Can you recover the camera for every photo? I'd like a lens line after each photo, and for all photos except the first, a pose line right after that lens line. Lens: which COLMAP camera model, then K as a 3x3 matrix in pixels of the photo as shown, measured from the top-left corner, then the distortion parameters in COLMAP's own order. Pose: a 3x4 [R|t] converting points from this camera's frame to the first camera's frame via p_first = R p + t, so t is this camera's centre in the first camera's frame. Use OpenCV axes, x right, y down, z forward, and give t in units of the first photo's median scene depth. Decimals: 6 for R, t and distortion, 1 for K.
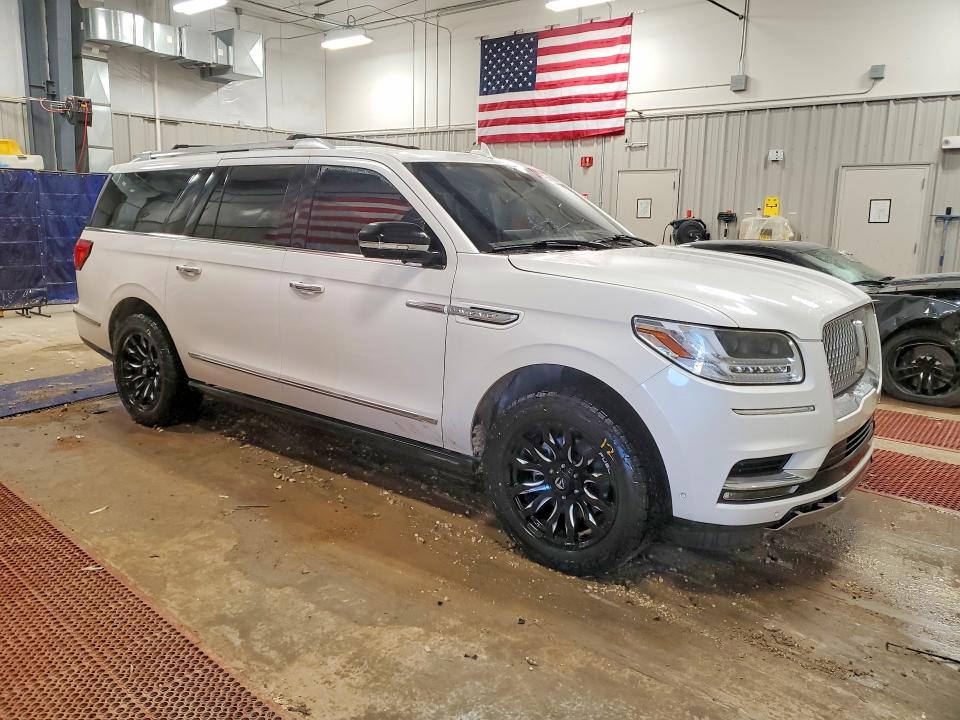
lens RADIAL K [[775.8, 0, 480.0], [0, 775.8, 360.0], [0, 0, 1]] dist [0.004079, 0.000284]
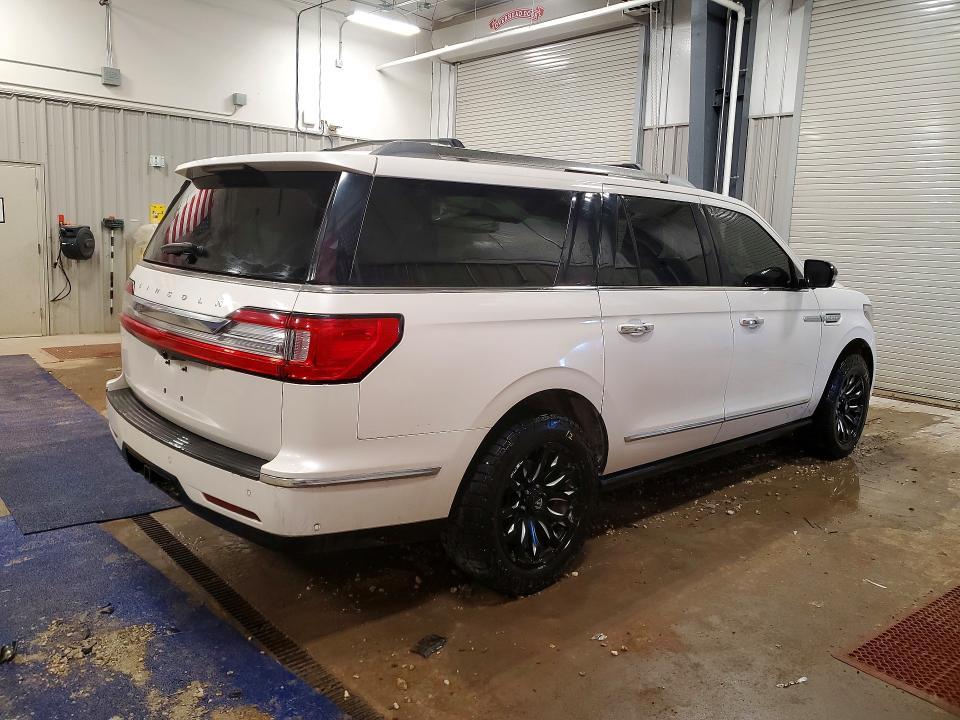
lens RADIAL K [[759.6, 0, 479.8], [0, 759.6, 338.4], [0, 0, 1]] dist [0.021999, 0.008450]
pose [[0.134624, -0.144880, 0.980248, -1.118260], [0.151259, 0.980665, 0.124168, -0.219817], [-0.979284, 0.131556, 0.153936, 1.022288]]
